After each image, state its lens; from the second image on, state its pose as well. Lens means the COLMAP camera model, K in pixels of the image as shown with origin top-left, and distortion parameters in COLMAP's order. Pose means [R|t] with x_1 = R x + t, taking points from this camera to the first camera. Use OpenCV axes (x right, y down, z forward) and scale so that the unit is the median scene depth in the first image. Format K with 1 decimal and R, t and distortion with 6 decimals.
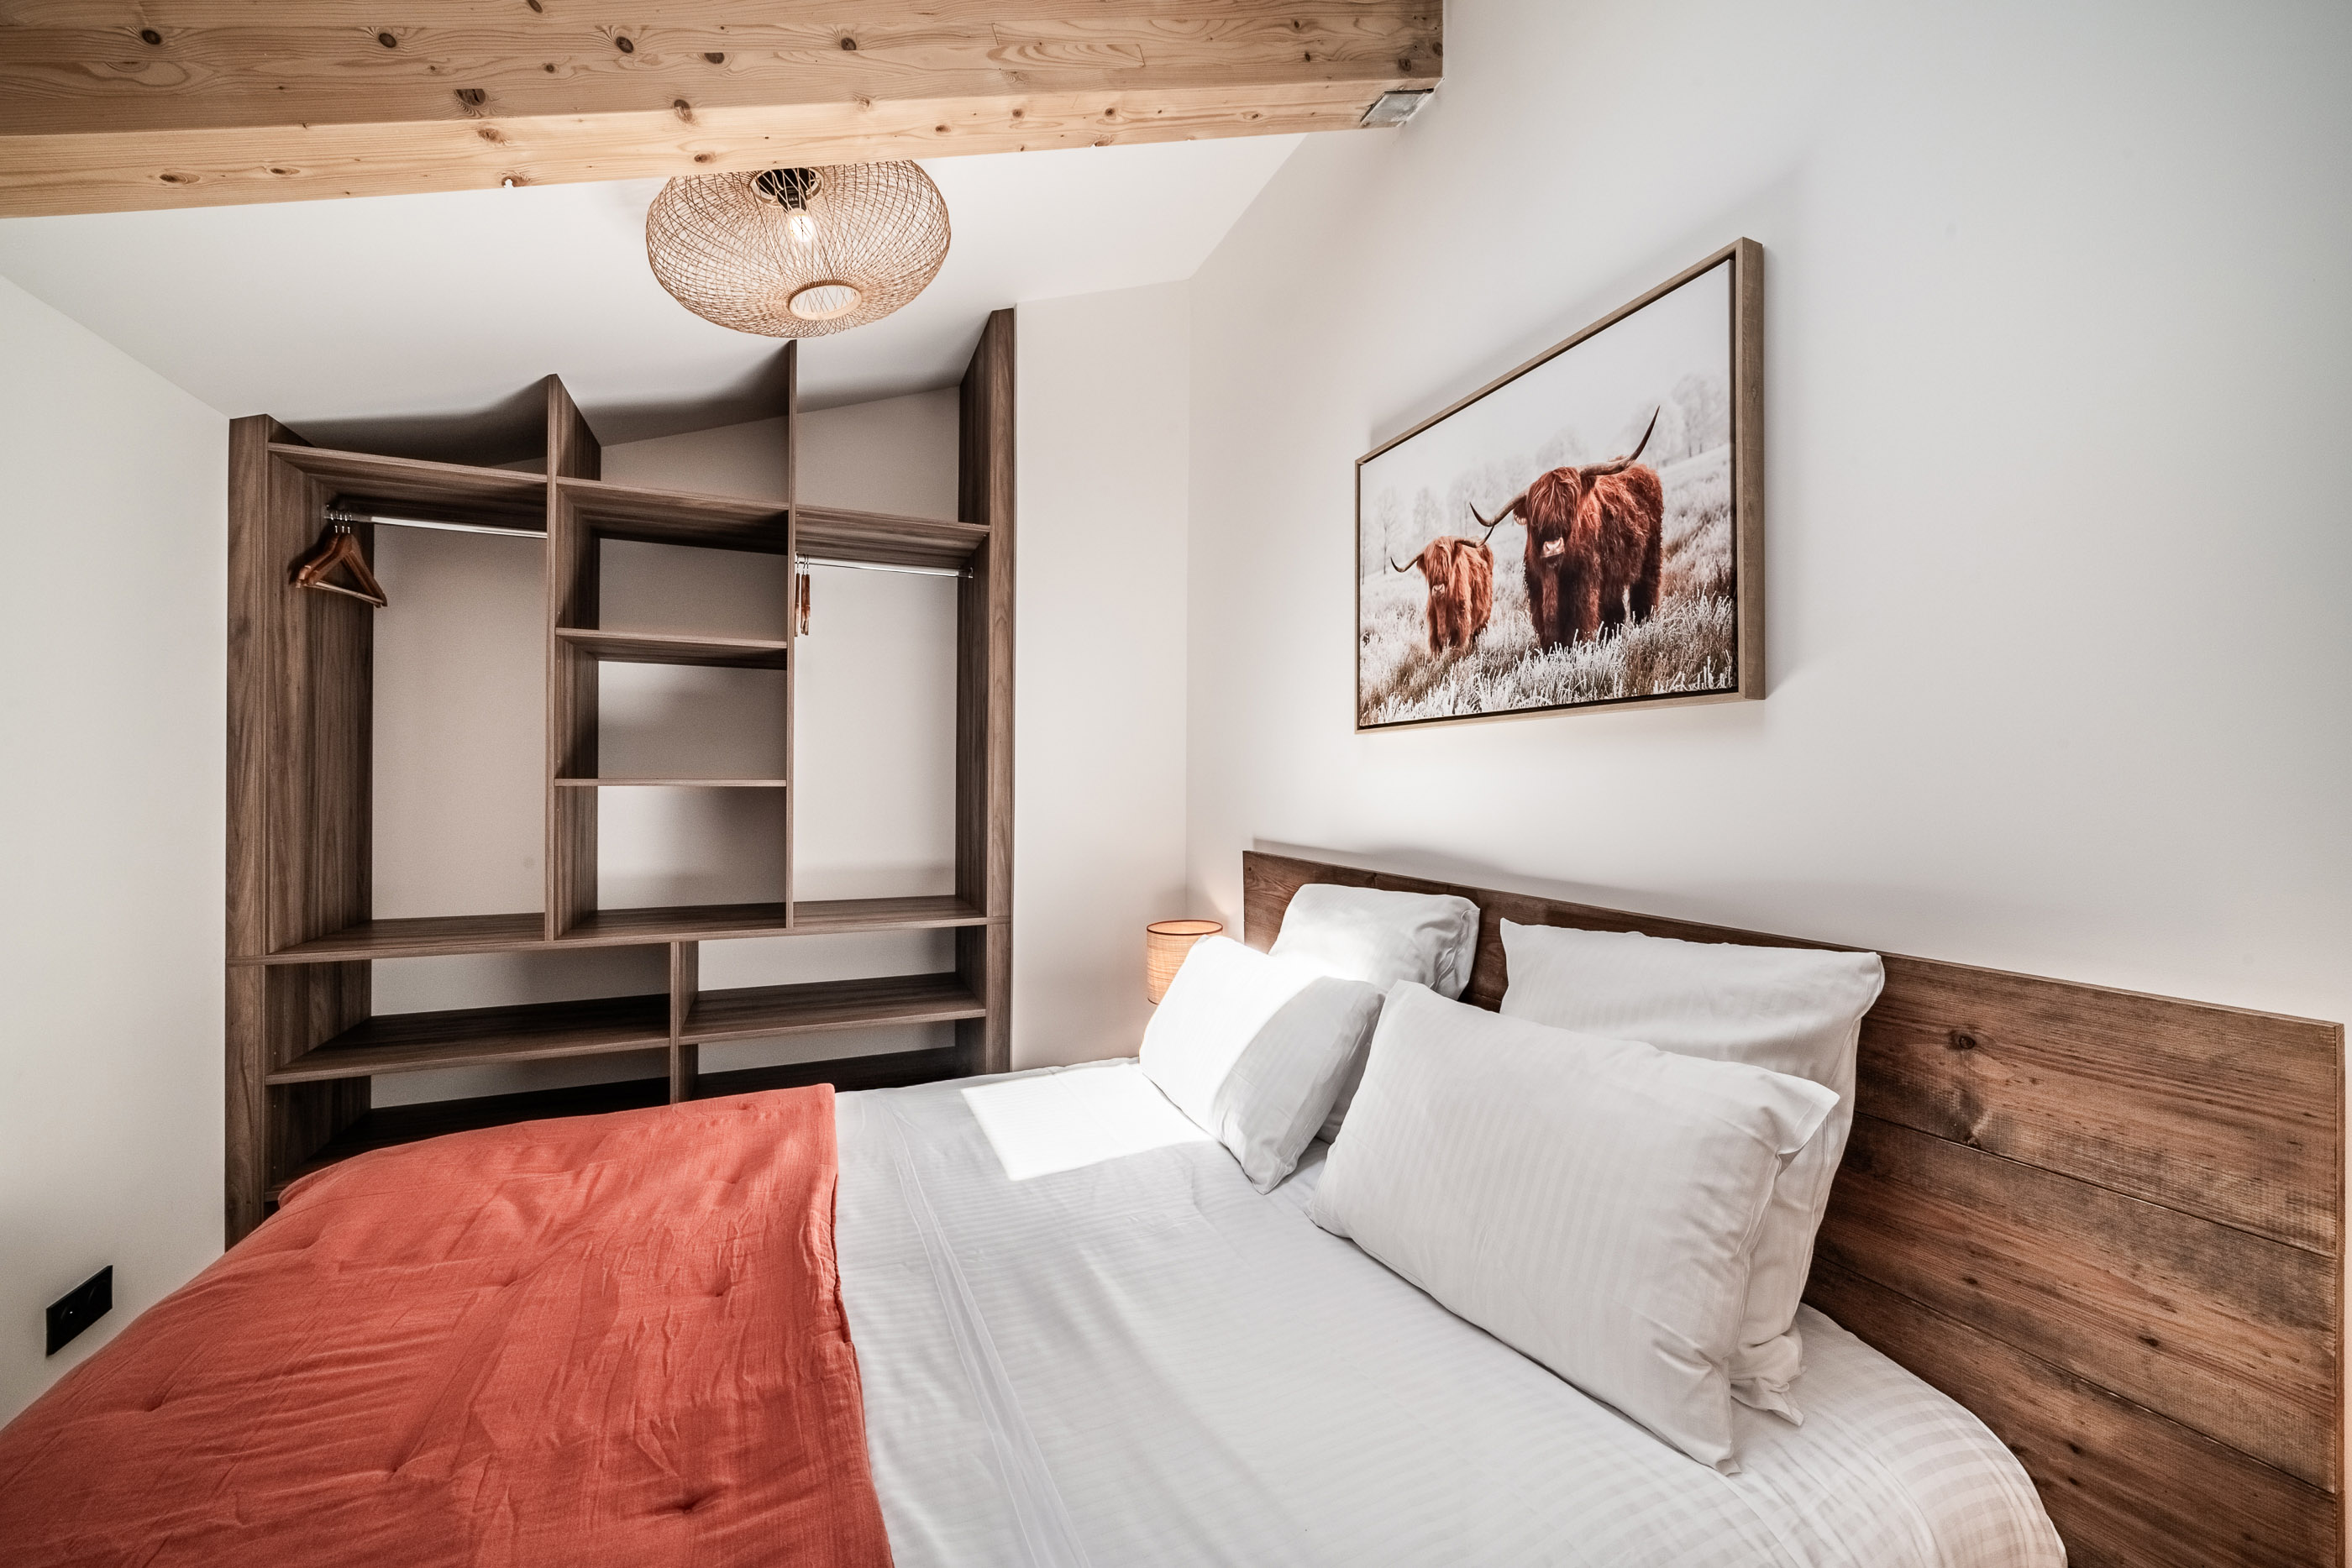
lens RADIAL K [[903.7, 0, 1182.7], [0, 903.7, 783.4], [0, 0, 1]] dist [-0.011411, 0.004815]
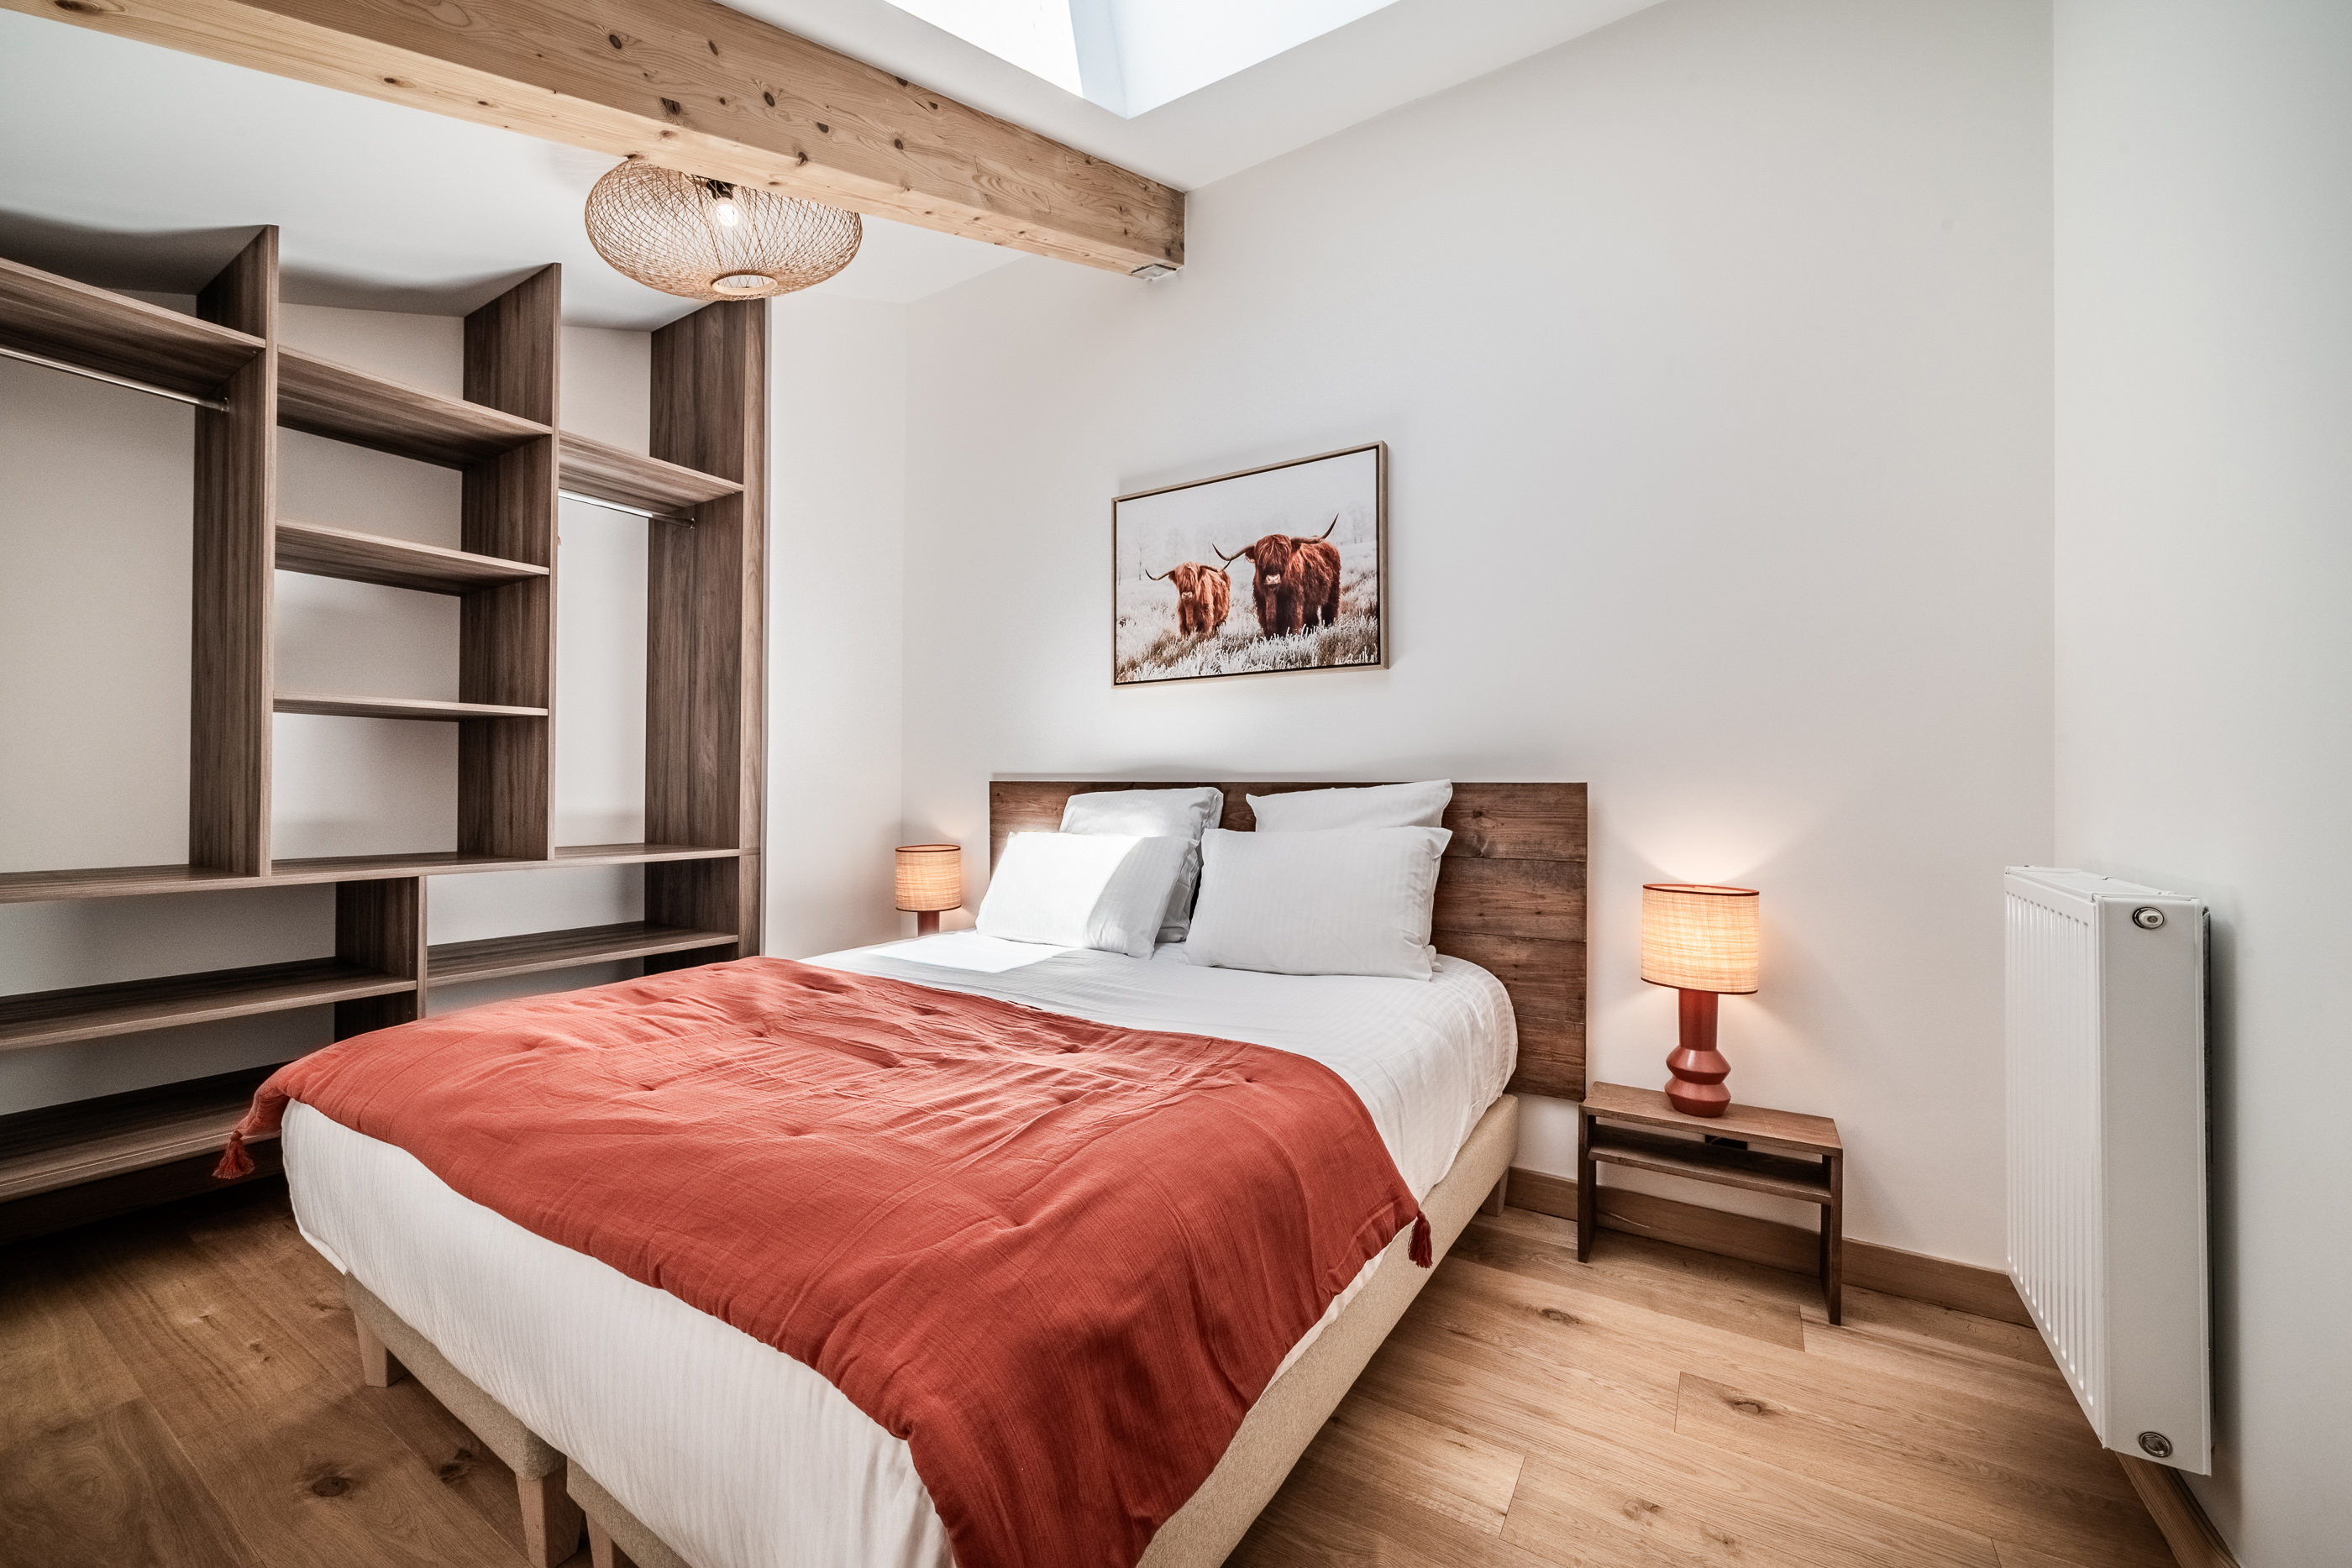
lens RADIAL K [[903.7, 0, 1175.3], [0, 903.7, 784.8], [0, 0, 1]] dist [-0.011411, 0.004815]
pose [[0.824682, 0.000641, 0.565596, -0.729743], [0.001279, 0.999995, -0.002997, 0.139710], [-0.565595, 0.003195, 0.824677, -0.327783]]
